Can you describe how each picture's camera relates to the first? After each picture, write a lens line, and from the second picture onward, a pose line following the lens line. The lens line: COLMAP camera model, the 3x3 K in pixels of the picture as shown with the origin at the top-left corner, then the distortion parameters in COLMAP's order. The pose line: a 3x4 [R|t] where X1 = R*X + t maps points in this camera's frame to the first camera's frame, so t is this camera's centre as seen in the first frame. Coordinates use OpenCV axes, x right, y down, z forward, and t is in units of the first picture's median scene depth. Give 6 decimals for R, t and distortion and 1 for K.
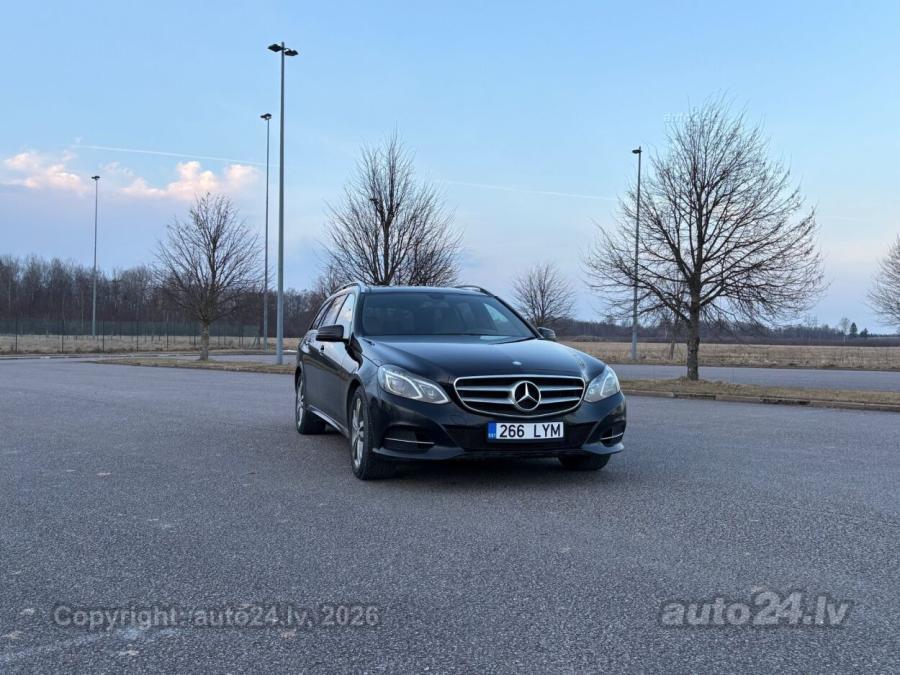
lens RADIAL K [[856.8, 0, 453.8], [0, 856.8, 349.9], [0, 0, 1]] dist [0.126994, -0.164680]
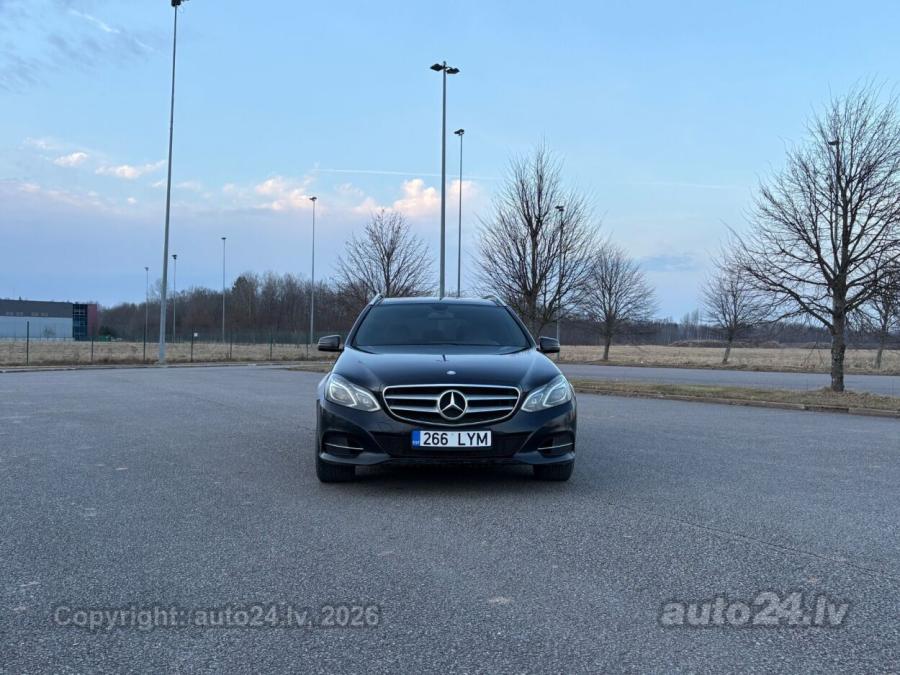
lens RADIAL K [[856.8, 0, 453.8], [0, 856.8, 349.9], [0, 0, 1]] dist [0.126994, -0.164680]
pose [[0.972690, -0.002327, -0.232095, 0.100665], [0.000273, 0.999961, -0.008882, -0.000871], [0.232106, 0.008576, 0.972653, 0.001303]]
